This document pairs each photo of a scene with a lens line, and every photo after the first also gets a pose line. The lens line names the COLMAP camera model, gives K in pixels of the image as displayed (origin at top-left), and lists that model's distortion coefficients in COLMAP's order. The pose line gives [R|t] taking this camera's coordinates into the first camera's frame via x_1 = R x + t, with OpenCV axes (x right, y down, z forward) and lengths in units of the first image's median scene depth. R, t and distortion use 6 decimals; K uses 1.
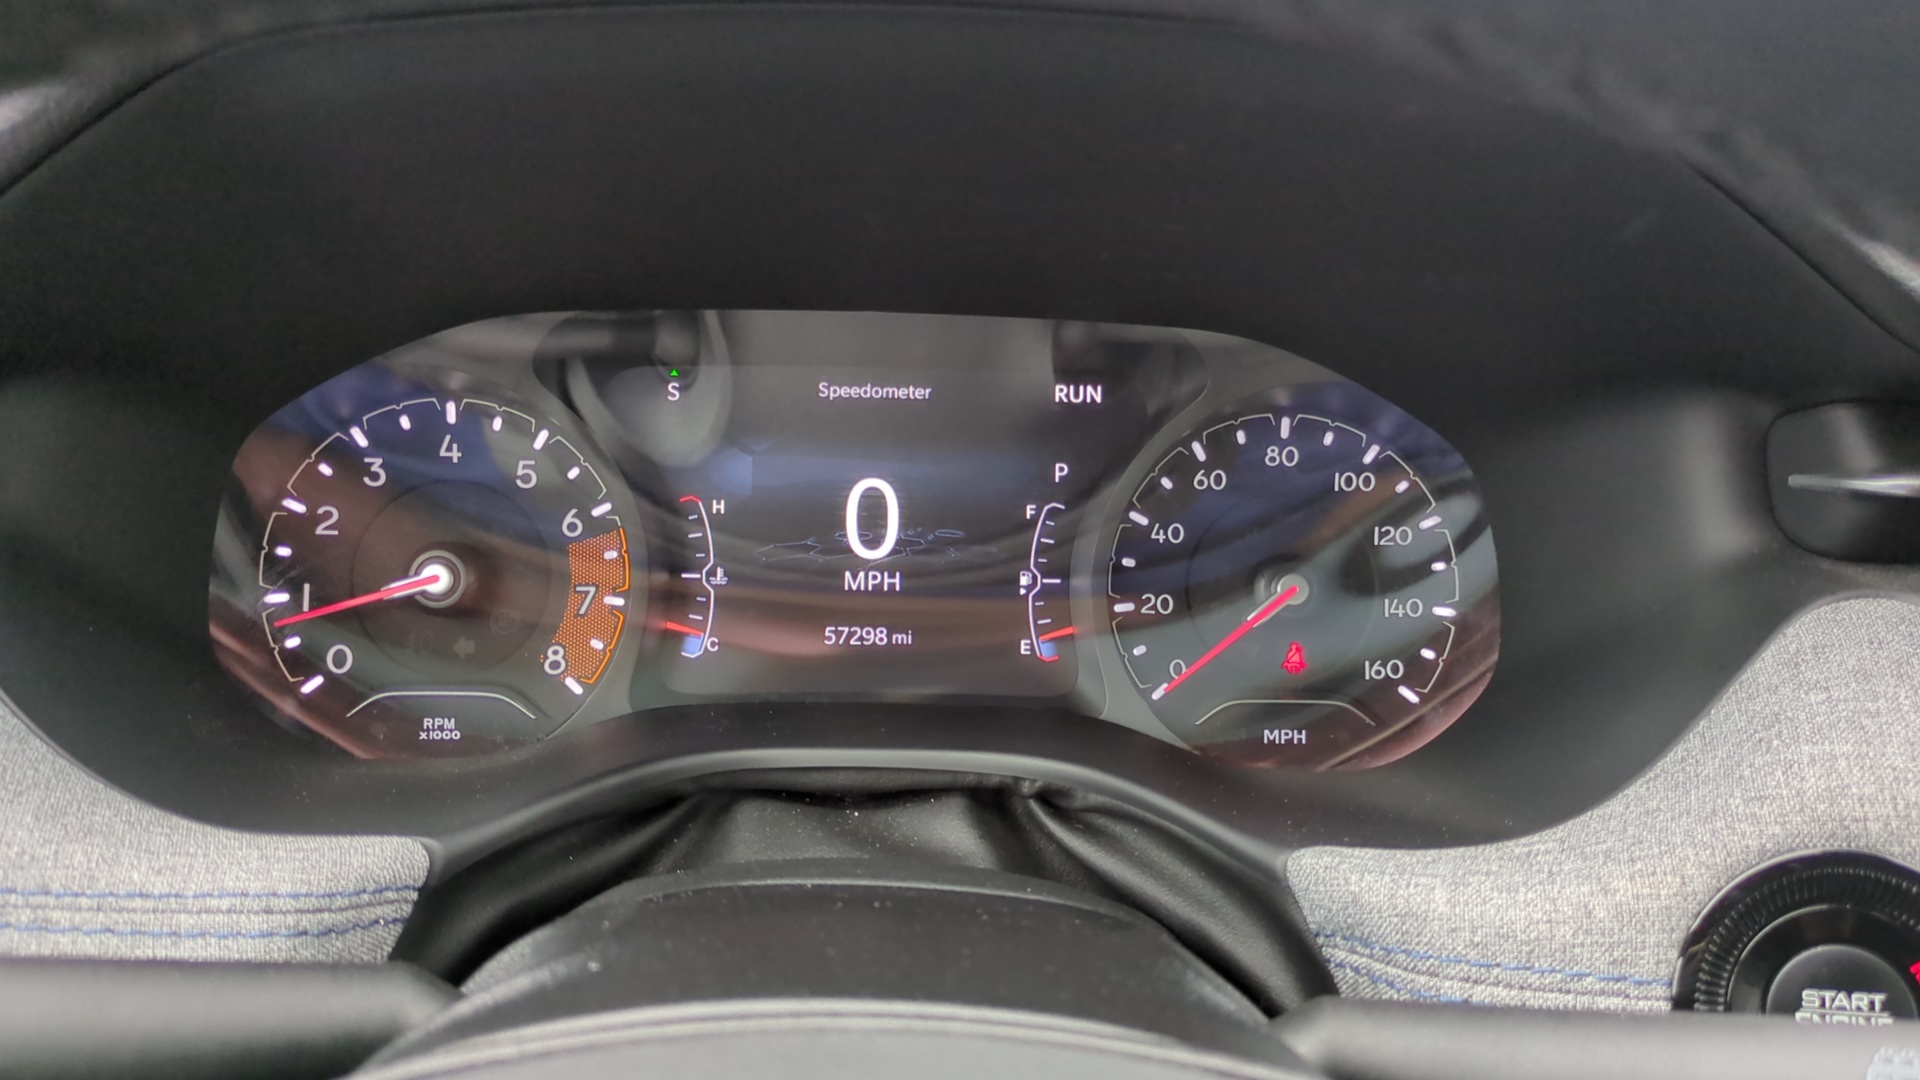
lens RADIAL K [[1593.7, 0, 959.8], [0, 1593.7, 529.4], [0, 0, 1]] dist [0.040874, -0.074584]
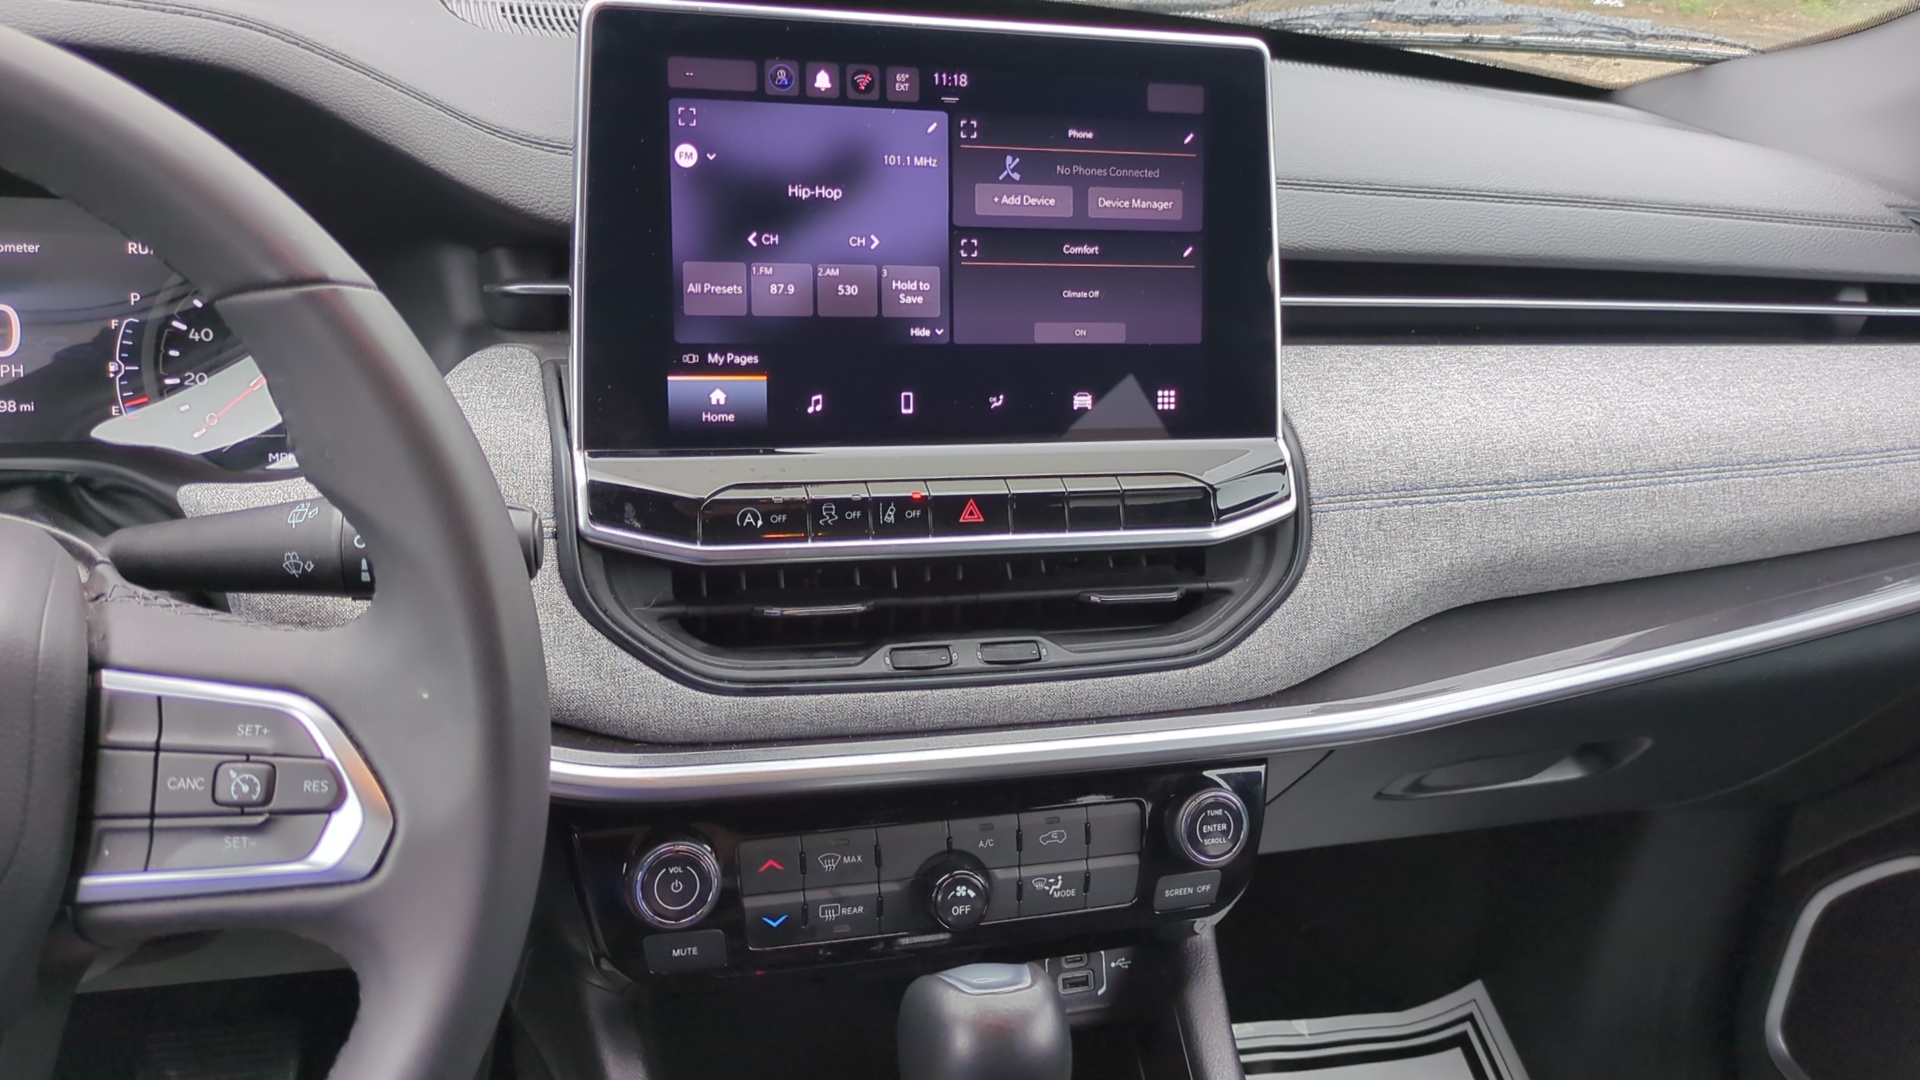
lens RADIAL K [[1593.7, 0, 946.1], [0, 1593.7, 520.6], [0, 0, 1]] dist [0.040874, -0.074584]
pose [[0.963005, -0.050319, 0.264744, 0.417083], [0.032604, 0.996951, 0.070889, 0.099436], [-0.267503, -0.059635, 0.961710, -0.766956]]
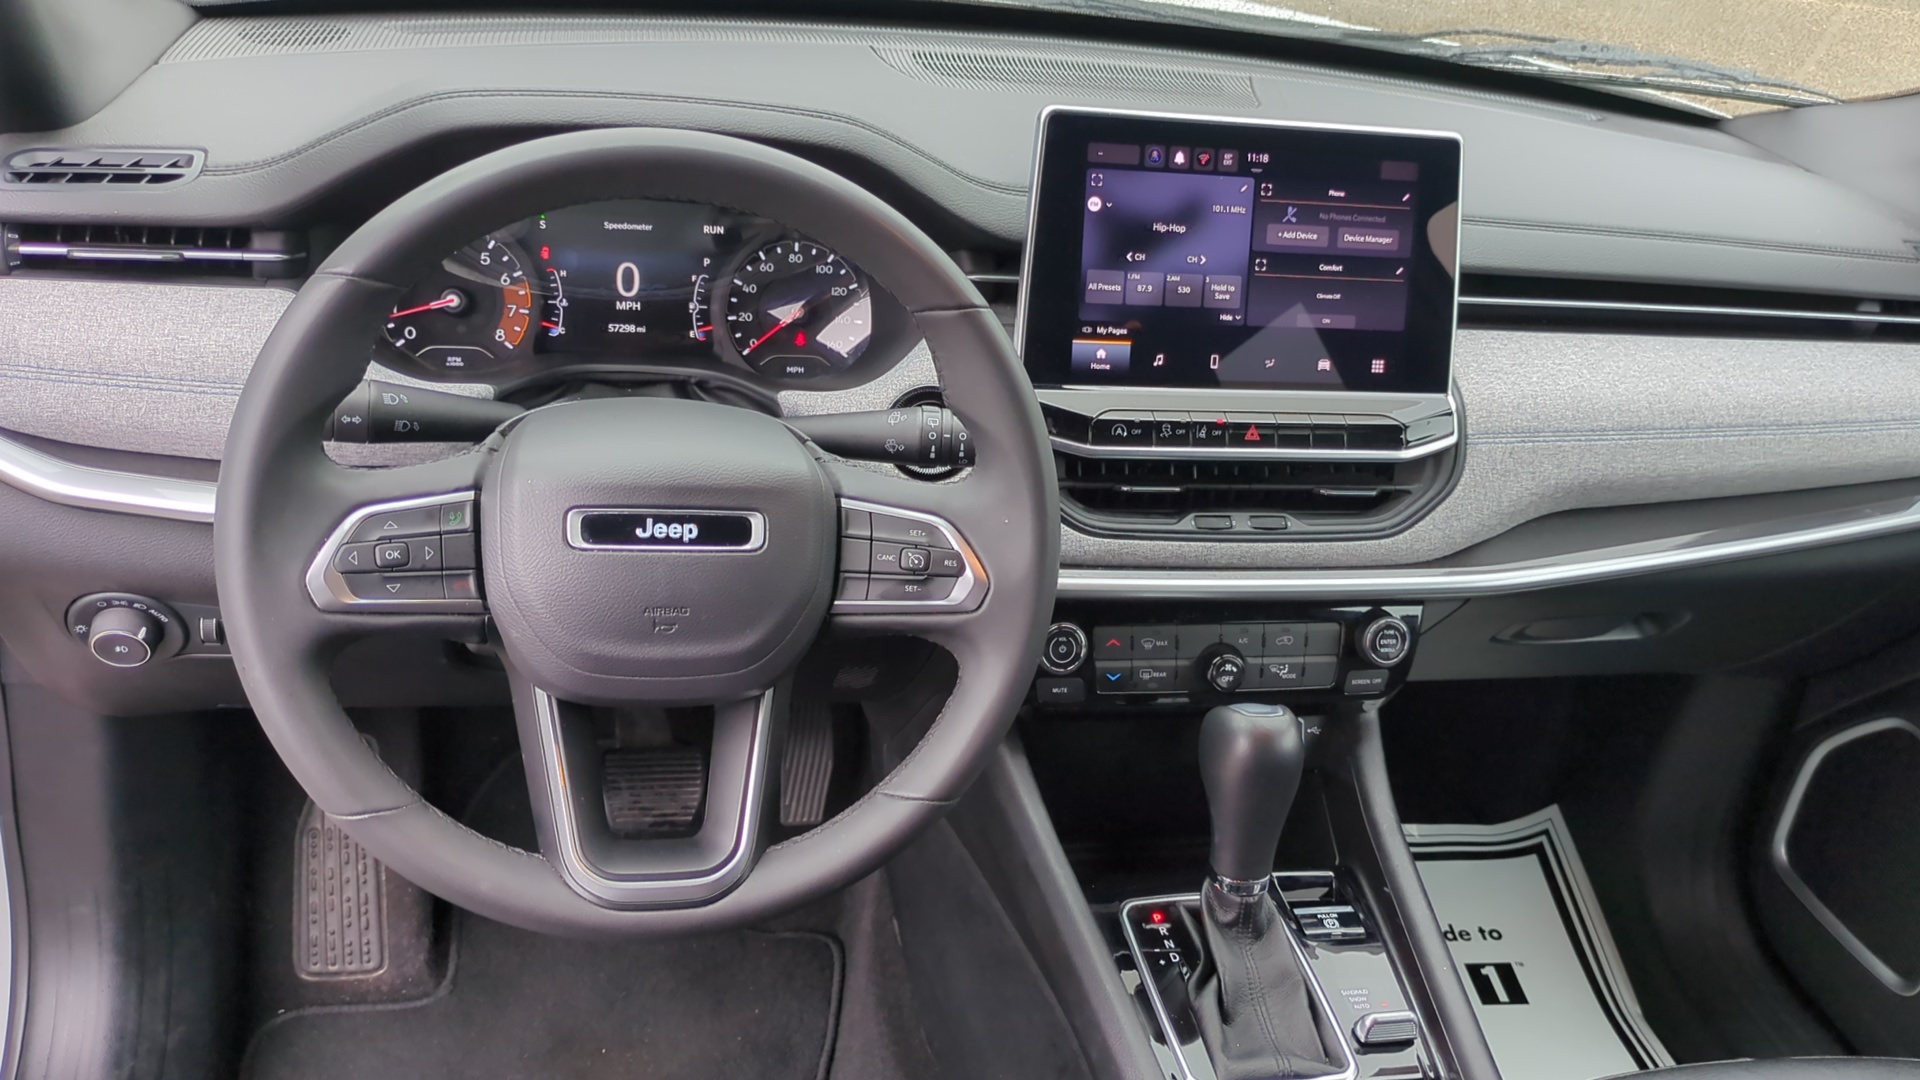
lens RADIAL K [[1593.7, 0, 954.9], [0, 1593.7, 522.3], [0, 0, 1]] dist [0.040874, -0.074584]
pose [[0.979126, -0.010668, 0.202976, -0.066845], [-0.019339, 0.989201, 0.145281, -0.004433], [-0.202334, -0.146173, 0.968346, -1.548399]]
